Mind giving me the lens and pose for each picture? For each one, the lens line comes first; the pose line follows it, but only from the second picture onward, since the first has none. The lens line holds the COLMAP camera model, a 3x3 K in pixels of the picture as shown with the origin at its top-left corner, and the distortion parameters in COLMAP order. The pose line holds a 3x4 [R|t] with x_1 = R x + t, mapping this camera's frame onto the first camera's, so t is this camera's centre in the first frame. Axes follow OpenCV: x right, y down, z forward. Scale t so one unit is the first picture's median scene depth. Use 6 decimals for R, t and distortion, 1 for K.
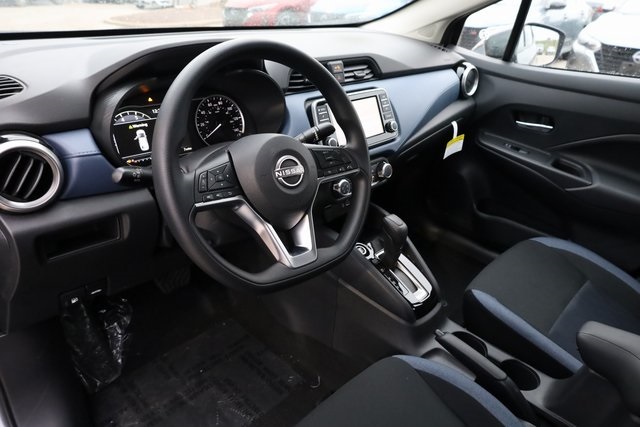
lens RADIAL K [[442.3, 0, 320.0], [0, 442.3, 213.5], [0, 0, 1]] dist [-0.005419, -0.001056]
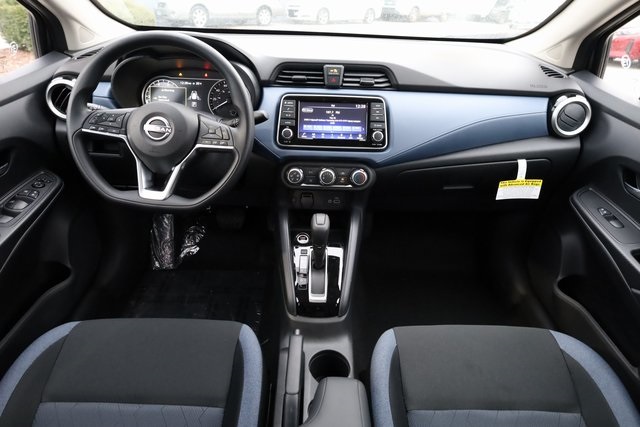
lens RADIAL K [[442.3, 0, 320.0], [0, 442.3, 213.5], [0, 0, 1]] dist [-0.005419, -0.001056]
pose [[0.700650, 0.305754, -0.644673, 0.883319], [-0.327487, 0.940544, 0.090156, -0.096161], [0.633909, 0.147954, 0.759123, 0.228967]]
